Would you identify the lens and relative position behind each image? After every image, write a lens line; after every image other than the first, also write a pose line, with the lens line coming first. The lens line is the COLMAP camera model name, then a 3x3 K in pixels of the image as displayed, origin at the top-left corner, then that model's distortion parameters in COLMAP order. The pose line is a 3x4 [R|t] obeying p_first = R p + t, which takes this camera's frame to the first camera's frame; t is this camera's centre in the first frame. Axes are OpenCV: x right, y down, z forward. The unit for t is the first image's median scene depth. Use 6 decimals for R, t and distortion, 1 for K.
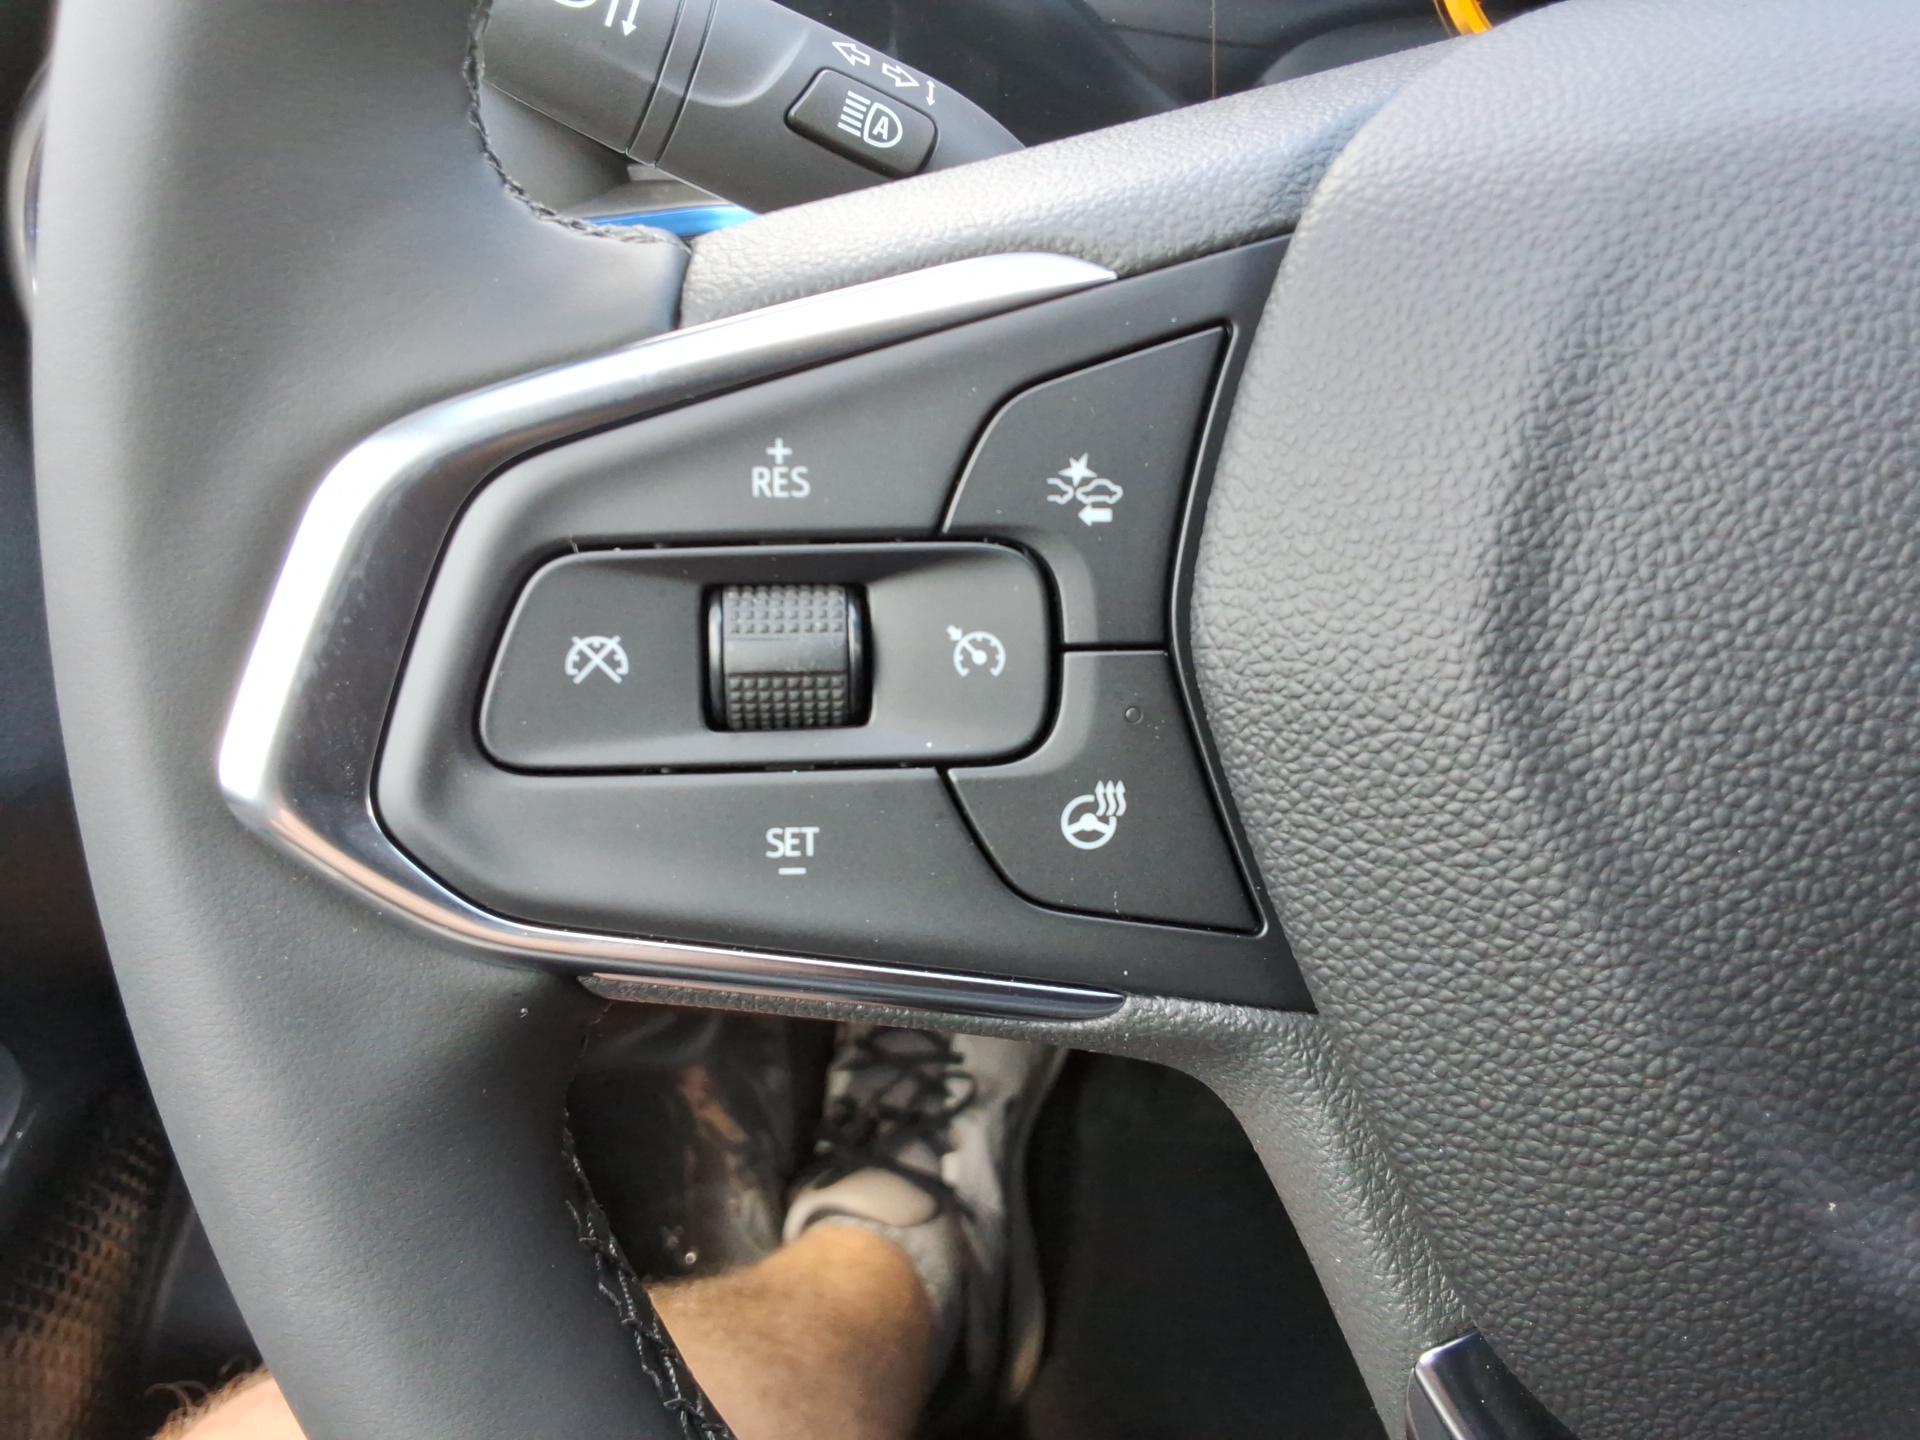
lens RADIAL K [[1543.2, 0, 971.3], [0, 1543.2, 704.8], [0, 0, 1]] dist [0.092747, -0.139532]
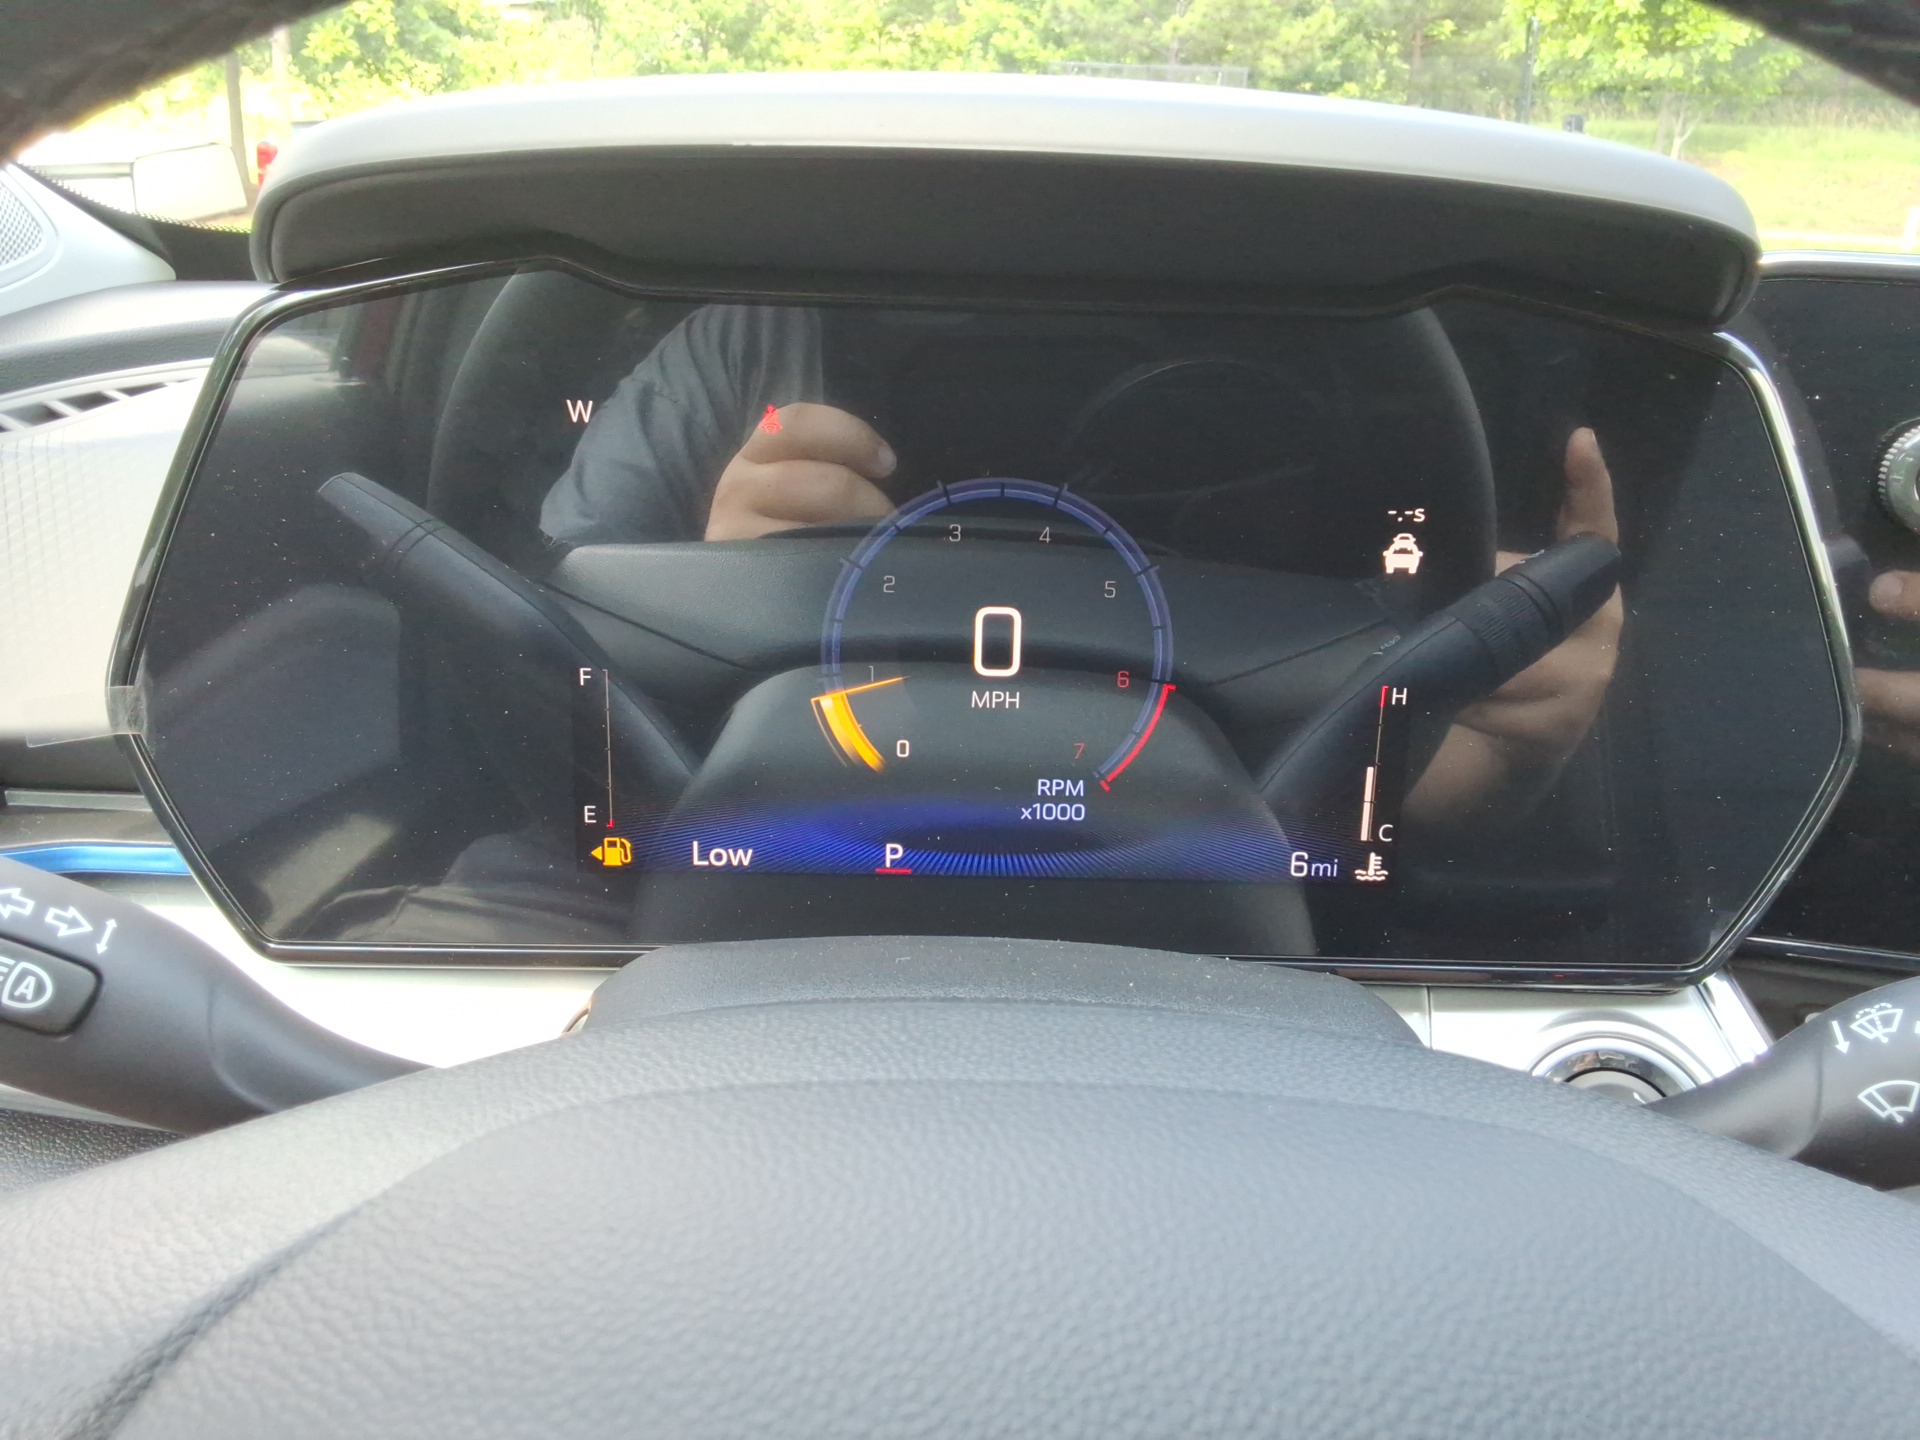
lens RADIAL K [[1543.2, 0, 985.3], [0, 1543.2, 708.2], [0, 0, 1]] dist [0.092747, -0.139532]
pose [[0.982855, 0.064157, 0.172861, 0.329699], [-0.025541, 0.975846, -0.216963, -0.345401], [-0.182605, 0.208828, 0.960753, -0.028156]]
